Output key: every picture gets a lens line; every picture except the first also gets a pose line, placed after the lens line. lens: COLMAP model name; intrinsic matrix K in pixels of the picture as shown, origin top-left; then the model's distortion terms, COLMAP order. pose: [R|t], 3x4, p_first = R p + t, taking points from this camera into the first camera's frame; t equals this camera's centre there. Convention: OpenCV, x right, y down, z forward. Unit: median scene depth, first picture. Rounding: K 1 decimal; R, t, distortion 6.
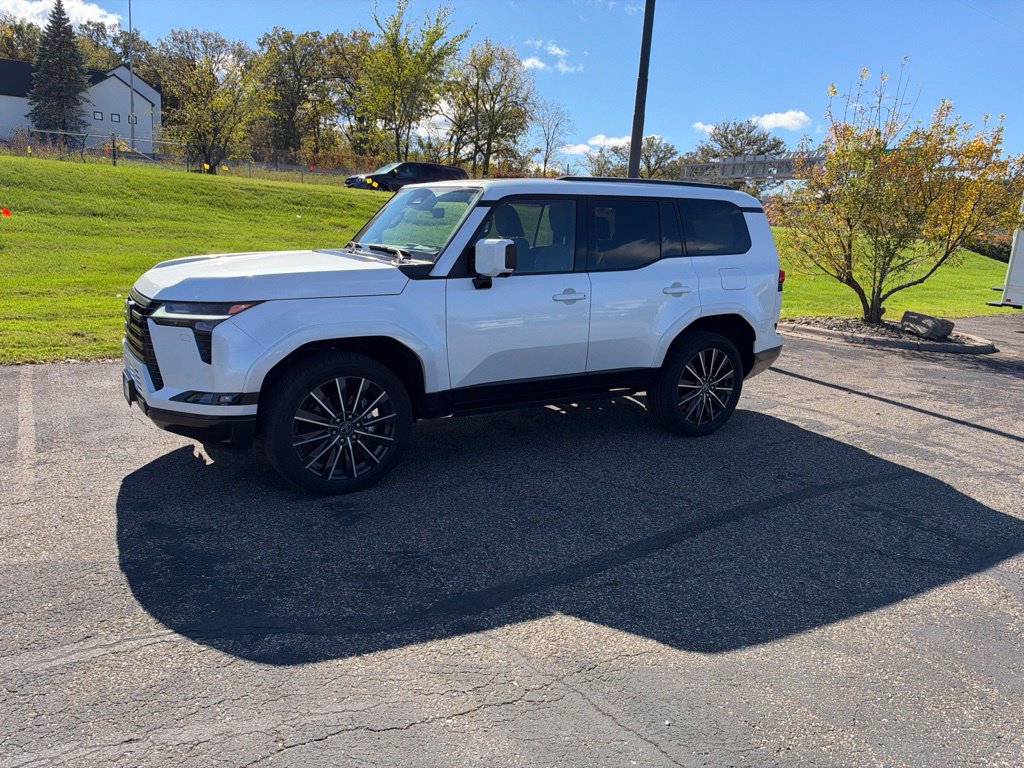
lens RADIAL K [[740.3, 0, 506.4], [0, 740.3, 387.4], [0, 0, 1]] dist [0.005826, -0.019692]
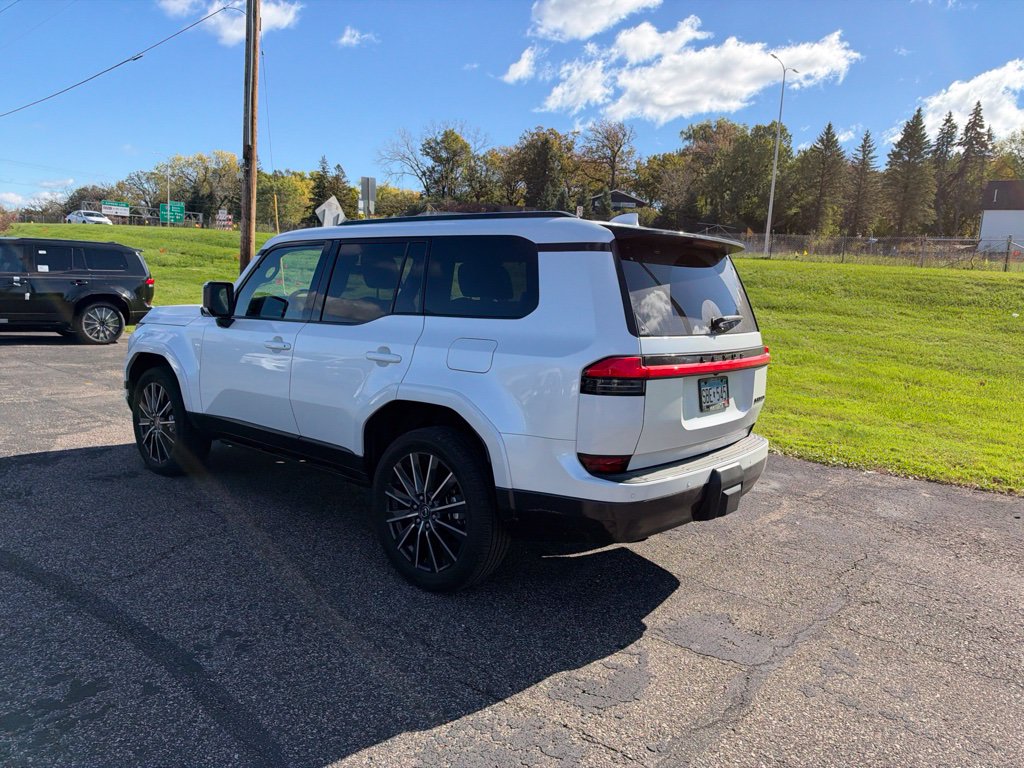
lens RADIAL K [[740.3, 0, 515.0], [0, 740.3, 382.6], [0, 0, 1]] dist [0.005826, -0.019692]
pose [[0.311957, 0.095994, -0.945234, 0.818722], [-0.243957, 0.969620, 0.017957, -0.129766], [0.918242, 0.224994, 0.325898, 0.759220]]
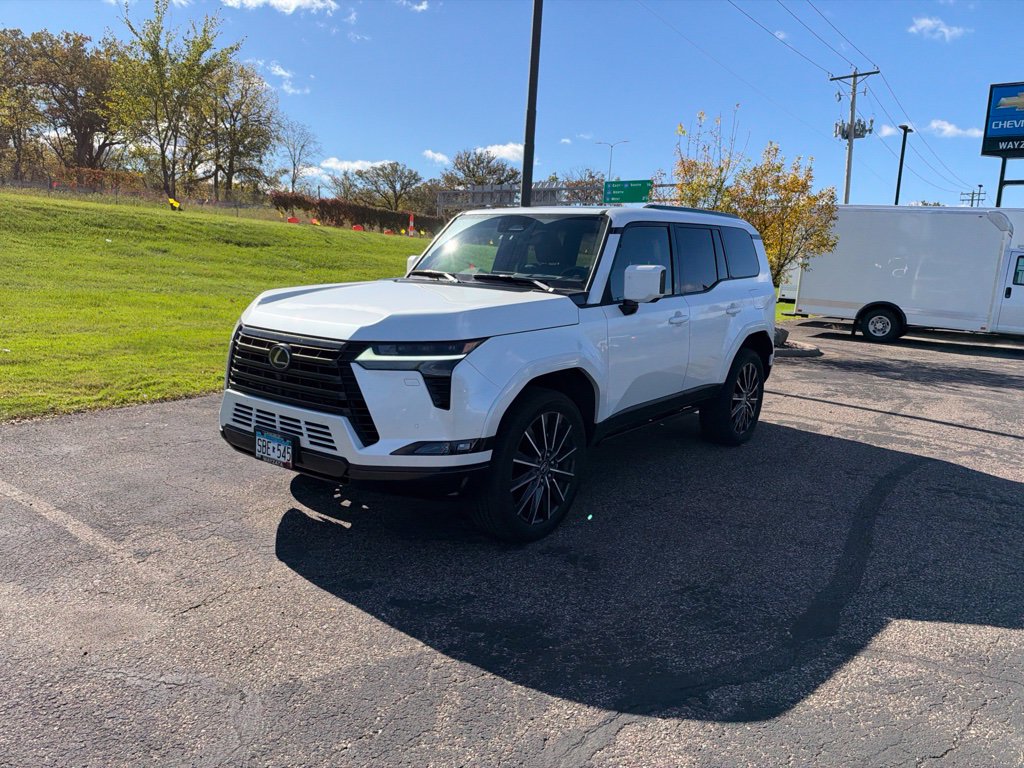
lens RADIAL K [[740.3, 0, 517.3], [0, 740.3, 377.6], [0, 0, 1]] dist [0.005826, -0.019692]
pose [[0.937448, -0.061767, 0.342602, -0.374845], [0.076290, 0.996662, -0.029061, -0.022743], [-0.339663, 0.053381, 0.939031, 0.084430]]
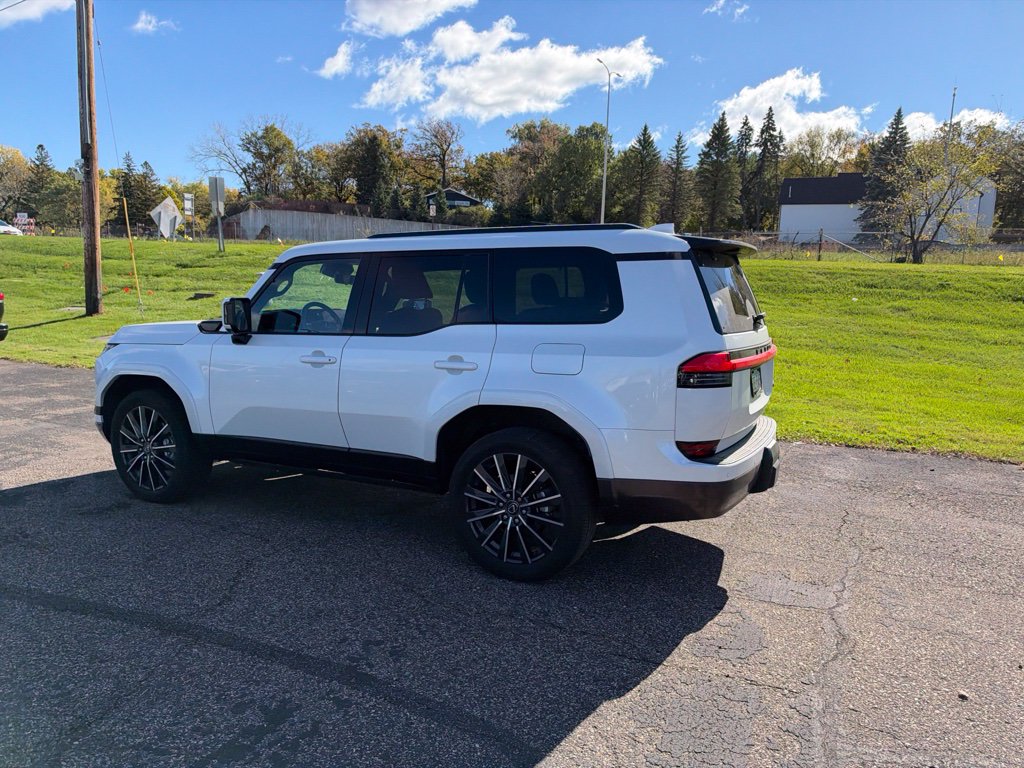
lens RADIAL K [[740.3, 0, 515.7], [0, 740.3, 383.9], [0, 0, 1]] dist [0.005826, -0.019692]
pose [[0.515265, 0.075134, -0.853731, 0.775886], [-0.184137, 0.982591, -0.024660, -0.090215], [0.837016, 0.169910, 0.520130, 0.566248]]
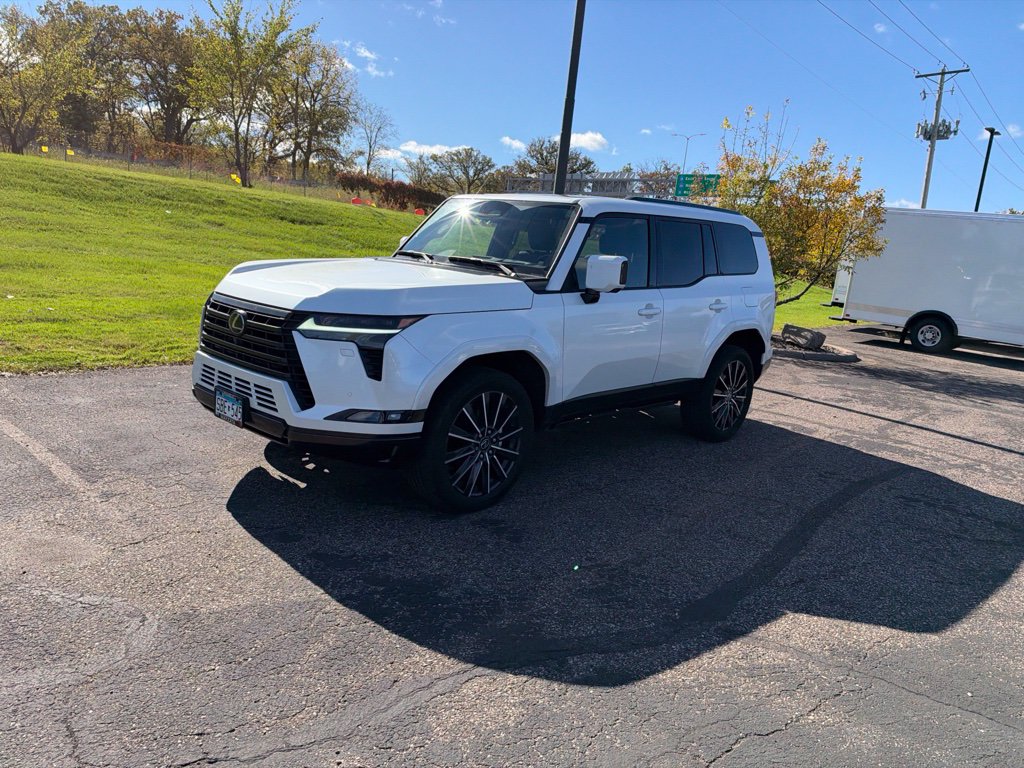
lens RADIAL K [[740.3, 0, 516.5], [0, 740.3, 385.8], [0, 0, 1]] dist [0.005826, -0.019692]
pose [[0.965605, -0.009946, 0.259822, -0.286014], [0.012596, 0.999884, -0.008536, -0.008698], [-0.259707, 0.011515, 0.965619, 0.029081]]
